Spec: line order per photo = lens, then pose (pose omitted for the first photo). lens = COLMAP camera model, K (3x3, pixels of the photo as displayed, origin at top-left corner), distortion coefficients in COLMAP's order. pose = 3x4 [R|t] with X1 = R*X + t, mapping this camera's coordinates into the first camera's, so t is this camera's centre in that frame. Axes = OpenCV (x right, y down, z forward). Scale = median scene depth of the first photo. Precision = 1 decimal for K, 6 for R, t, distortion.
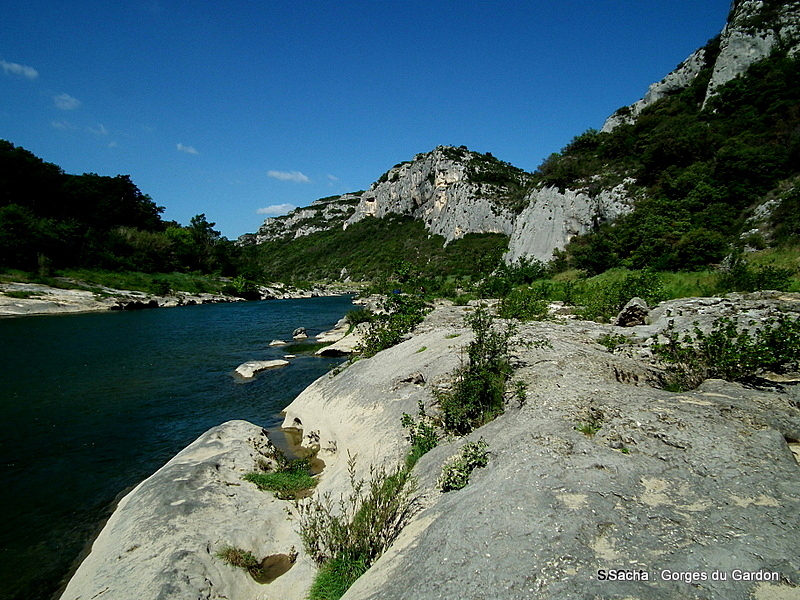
lens RADIAL K [[563.3, 0, 400.0], [0, 563.3, 300.0], [0, 0, 1]] dist [-0.001503, -0.000913]
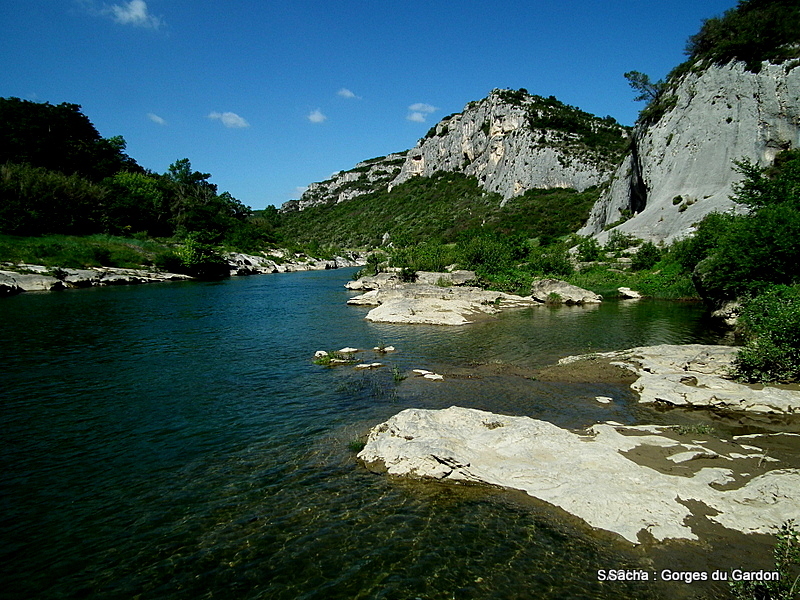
lens RADIAL K [[558.0, 0, 398.3], [0, 558.0, 310.1], [0, 0, 1]] dist [-0.010668, -0.003800]
pose [[0.995672, -0.001707, -0.092920, 0.000980], [0.008832, 0.997044, 0.076327, -0.002344], [0.092515, -0.076817, 0.992744, 0.114915]]
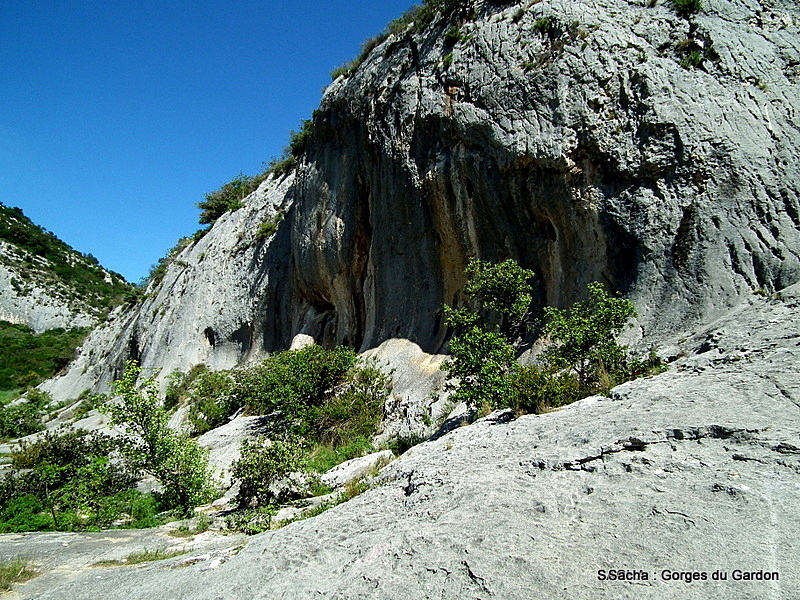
lens RADIAL K [[558.0, 0, 398.3], [0, 558.0, 310.1], [0, 0, 1]] dist [-0.010668, -0.003800]
pose [[0.678894, 0.215342, 0.701948, 0.030879], [-0.051129, 0.967569, -0.247379, -0.009693], [-0.732454, 0.132054, 0.667887, 0.275696]]
